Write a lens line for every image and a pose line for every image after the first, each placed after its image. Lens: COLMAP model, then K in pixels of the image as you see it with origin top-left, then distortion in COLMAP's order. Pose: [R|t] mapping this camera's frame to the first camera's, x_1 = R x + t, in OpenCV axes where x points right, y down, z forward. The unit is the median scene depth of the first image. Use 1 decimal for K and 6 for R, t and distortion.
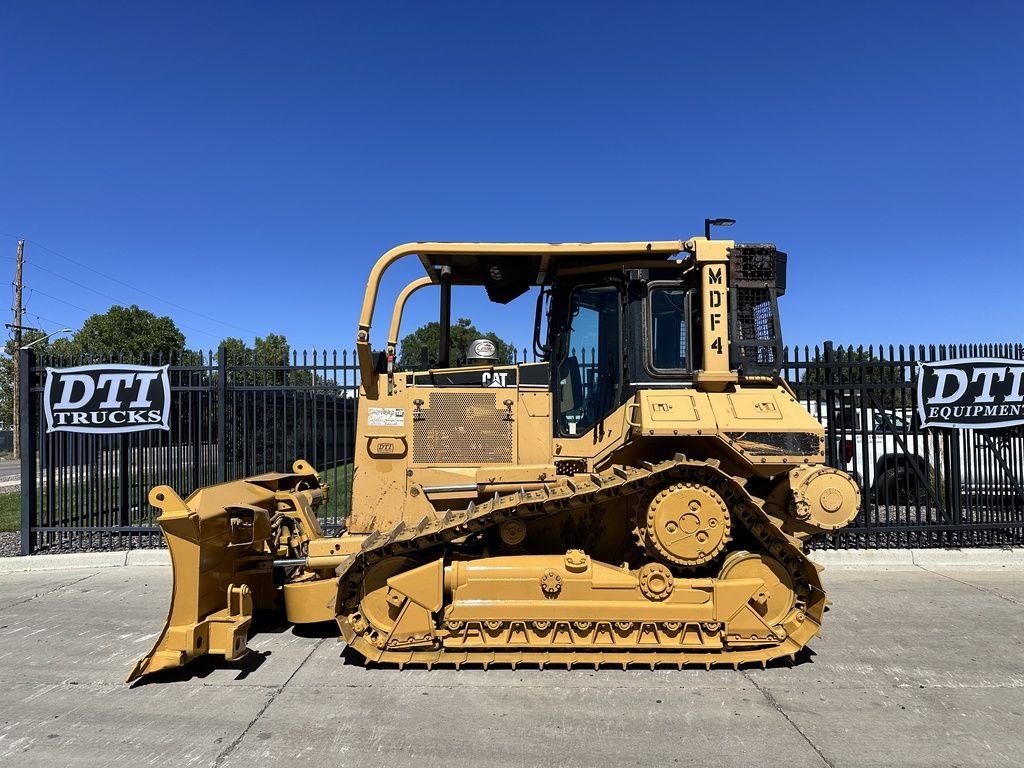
lens RADIAL K [[774.5, 0, 512.0], [0, 774.5, 384.0], [0, 0, 1]] dist [-0.000948, -0.006185]
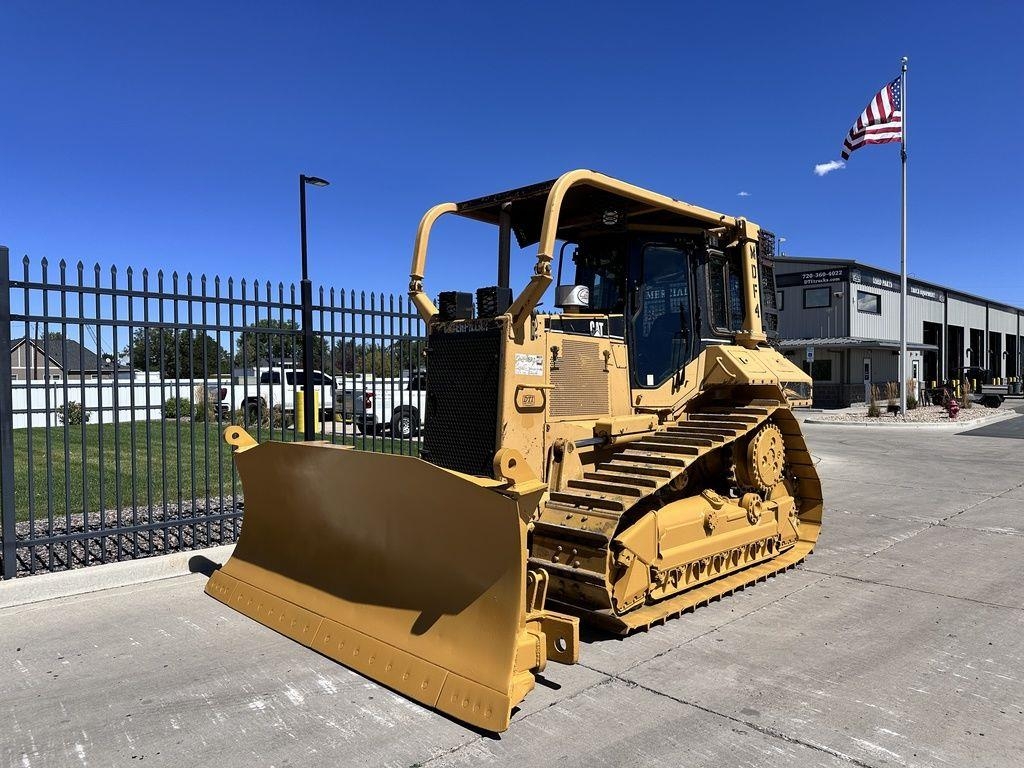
lens RADIAL K [[752.3, 0, 512.0], [0, 752.3, 384.0], [0, 0, 1]] dist [-0.007879, -0.003580]
pose [[0.689465, 0.002325, 0.724316, -0.820680], [-0.019699, 0.999685, 0.015542, 0.053455], [-0.724051, -0.024984, 0.689293, 0.449491]]
